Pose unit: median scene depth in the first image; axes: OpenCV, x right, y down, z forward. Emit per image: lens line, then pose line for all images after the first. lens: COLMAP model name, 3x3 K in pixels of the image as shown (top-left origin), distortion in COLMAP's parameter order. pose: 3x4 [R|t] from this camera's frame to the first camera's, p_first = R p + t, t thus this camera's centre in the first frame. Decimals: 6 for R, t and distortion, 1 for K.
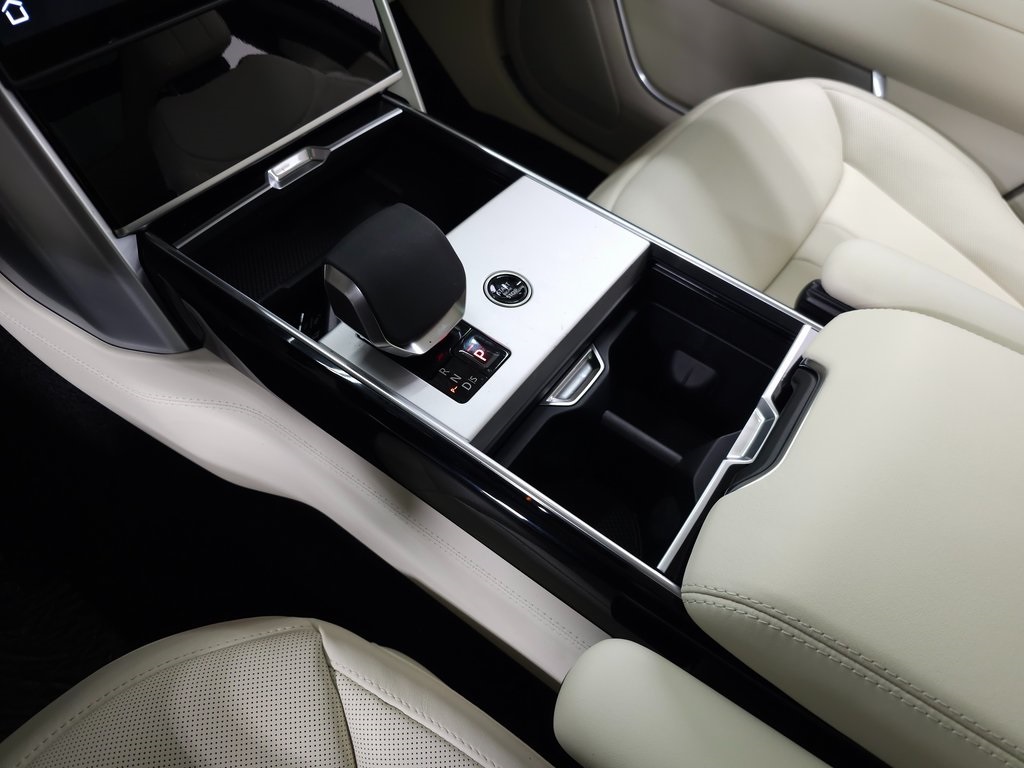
lens RADIAL K [[696.7, 0, 512.0], [0, 696.7, 384.0], [0, 0, 1]] dist [0.025097, -0.000917]
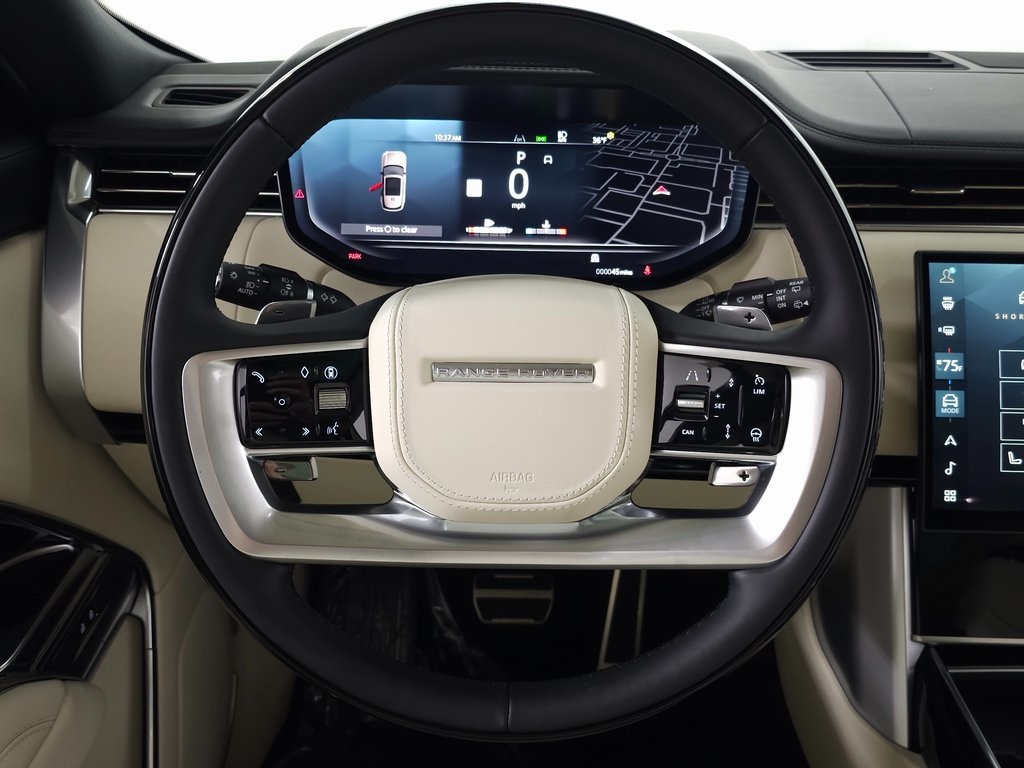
lens RADIAL K [[894.8, 0, 522.5], [0, 894.8, 386.7], [0, 0, 1]] dist [0.036517, -0.017049]
pose [[0.559191, 0.271392, -0.783359, 0.190753], [-0.632707, 0.750285, -0.191716, 0.192474], [0.535712, 0.602843, 0.591264, -0.583669]]
